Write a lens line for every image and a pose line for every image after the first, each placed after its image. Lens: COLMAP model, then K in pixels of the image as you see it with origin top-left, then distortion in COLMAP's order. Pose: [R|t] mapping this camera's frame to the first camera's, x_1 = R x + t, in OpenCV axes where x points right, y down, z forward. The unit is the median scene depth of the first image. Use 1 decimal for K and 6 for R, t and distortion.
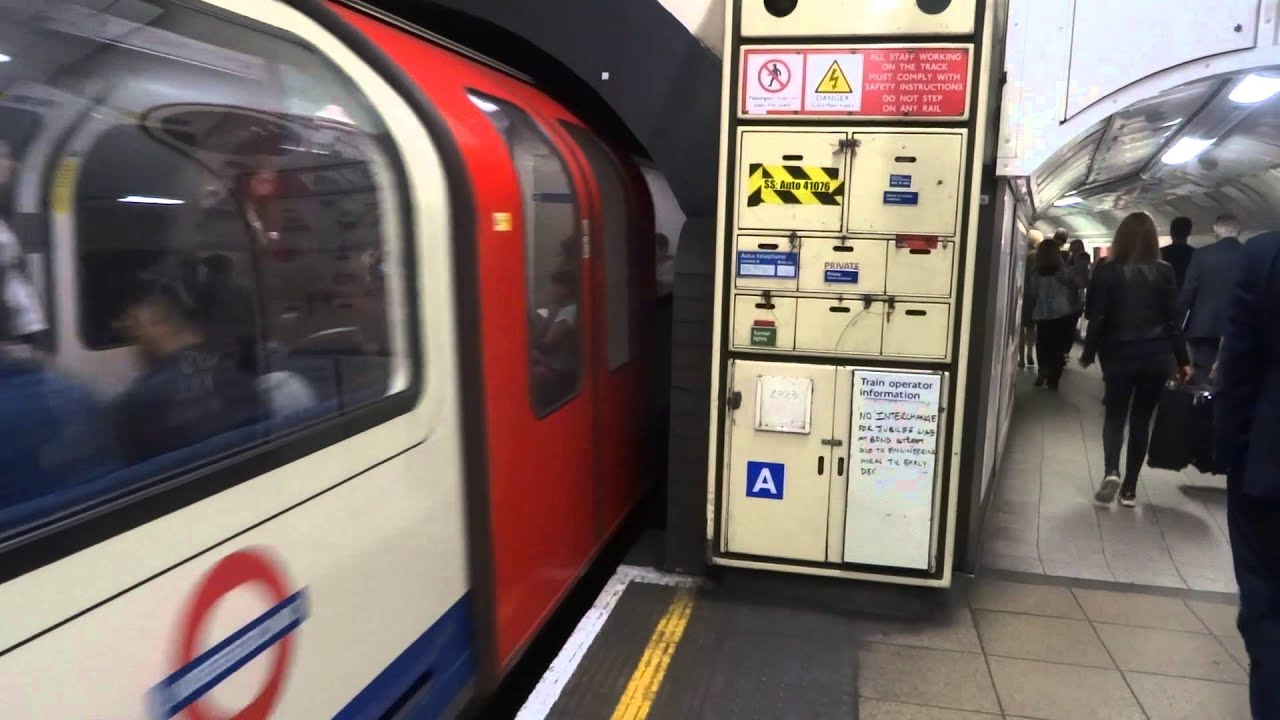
lens RADIAL K [[988.4, 0, 639.3], [0, 988.4, 363.9], [0, 0, 1]] dist [-0.000386, 0.001180]
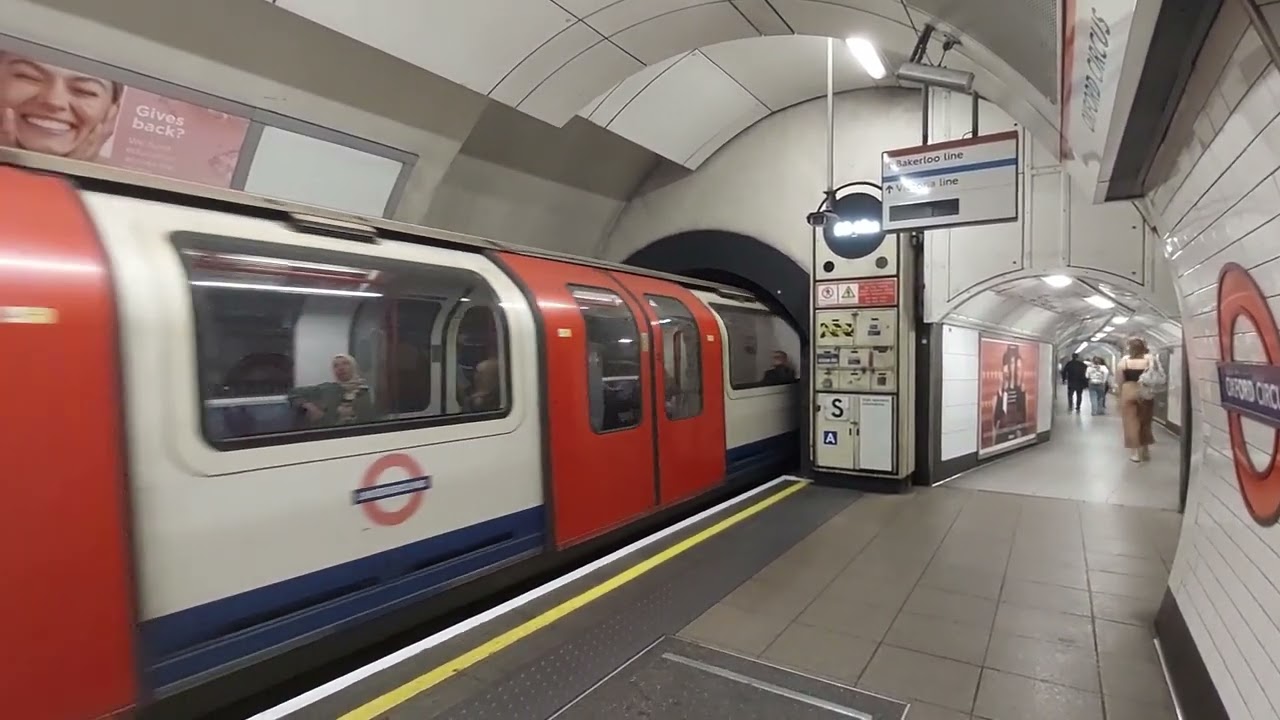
lens RADIAL K [[623.3, 0, 638.9], [0, 623.3, 359.8], [0, 0, 1]] dist [-0.000674, -0.000021]
pose [[0.924441, -0.025364, -0.380480, 0.307725], [-0.025881, 0.991311, -0.128968, 0.144332], [0.380445, 0.129070, 0.915752, -0.815483]]
